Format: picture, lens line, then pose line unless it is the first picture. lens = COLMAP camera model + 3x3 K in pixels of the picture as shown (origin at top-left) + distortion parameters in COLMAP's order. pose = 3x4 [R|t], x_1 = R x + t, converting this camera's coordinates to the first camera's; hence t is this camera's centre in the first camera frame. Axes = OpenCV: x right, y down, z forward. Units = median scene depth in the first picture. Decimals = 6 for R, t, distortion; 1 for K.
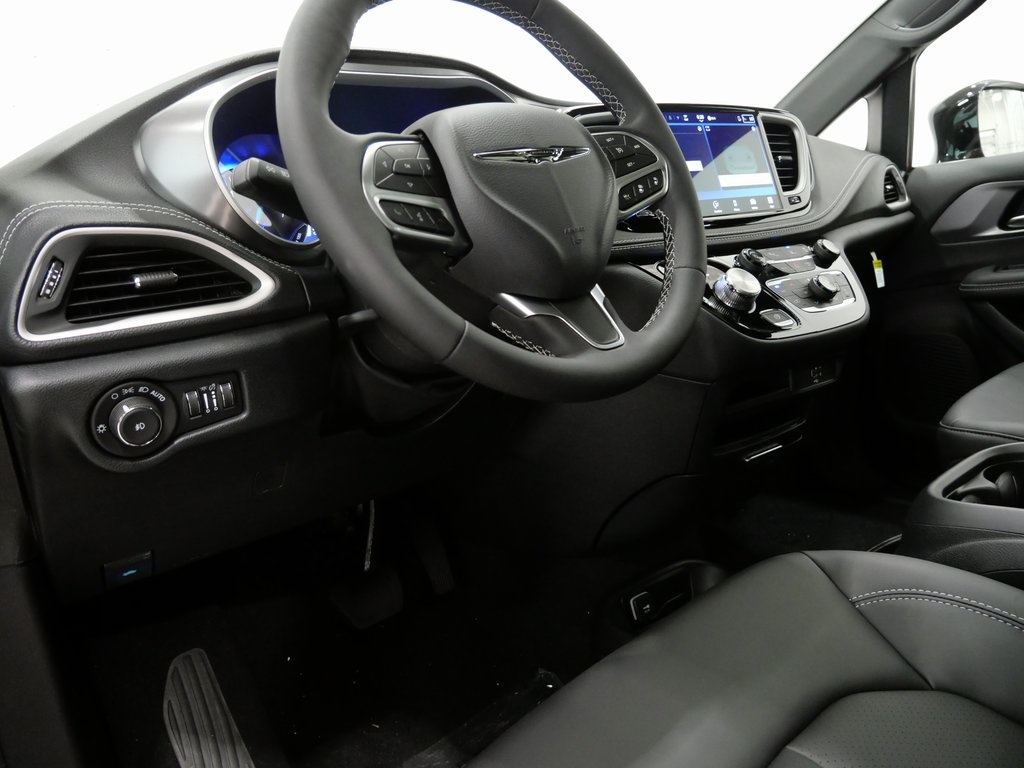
lens RADIAL K [[748.0, 0, 515.9], [0, 748.0, 381.1], [0, 0, 1]] dist [-0.011192, -0.002025]
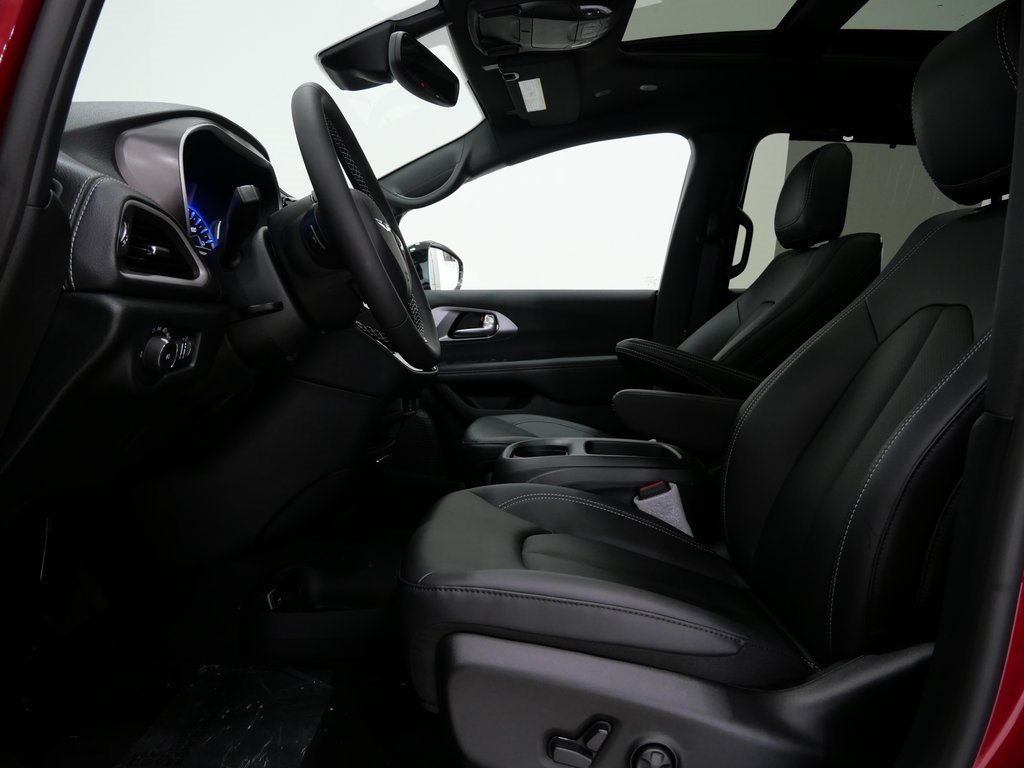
lens RADIAL K [[749.6, 0, 512.3], [0, 749.6, 384.8], [0, 0, 1]] dist [-0.016678, 0.002374]
pose [[0.696874, 0.059682, 0.714706, -0.345813], [0.058490, 0.988483, -0.139574, 0.112514], [-0.714805, 0.139069, 0.685357, -0.120950]]
